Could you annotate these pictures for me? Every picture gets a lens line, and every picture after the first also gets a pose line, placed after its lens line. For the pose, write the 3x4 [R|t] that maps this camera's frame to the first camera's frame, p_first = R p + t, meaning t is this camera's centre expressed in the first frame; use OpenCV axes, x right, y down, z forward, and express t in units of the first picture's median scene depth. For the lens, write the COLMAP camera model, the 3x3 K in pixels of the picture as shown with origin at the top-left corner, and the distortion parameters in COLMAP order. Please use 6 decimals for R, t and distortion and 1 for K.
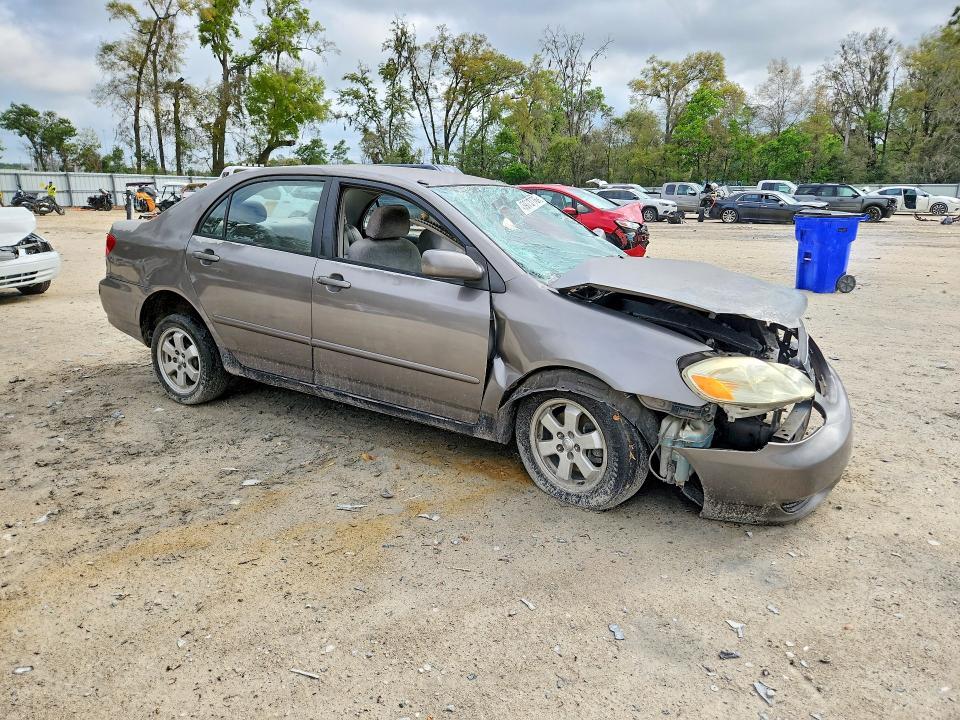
lens RADIAL K [[784.6, 0, 478.8], [0, 784.6, 359.1], [0, 0, 1]] dist [0.035763, -0.021280]
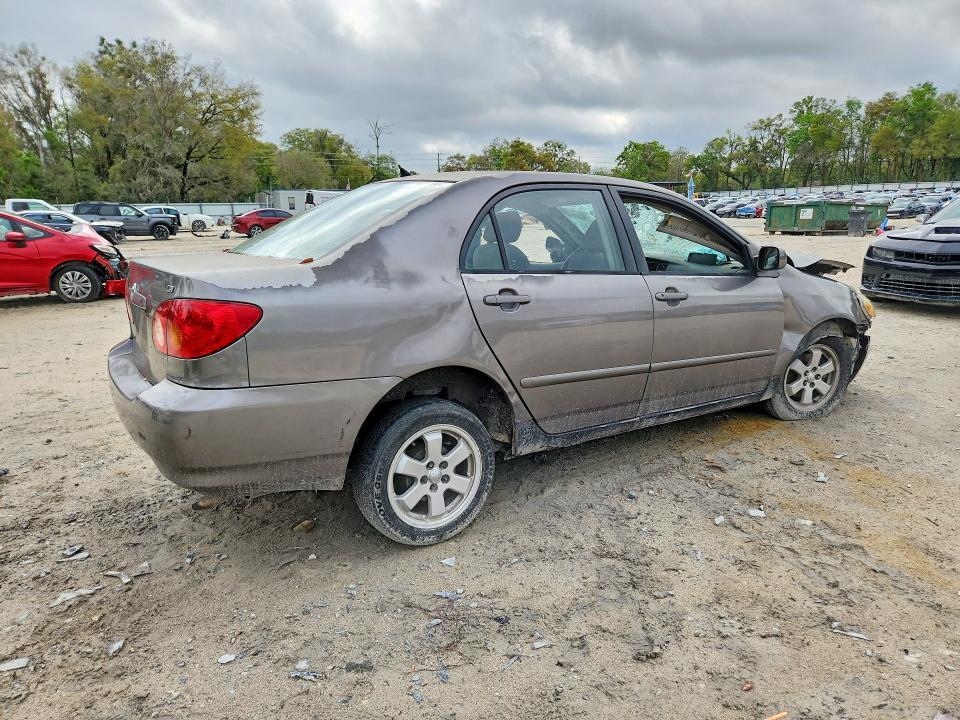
lens RADIAL K [[784.6, 0, 479.0], [0, 784.6, 361.6], [0, 0, 1]] dist [0.035763, -0.021280]
pose [[0.281839, -0.193135, 0.939822, -0.932508], [0.217799, 0.966838, 0.133372, -0.160146], [-0.934414, 0.167103, 0.314557, 0.753780]]
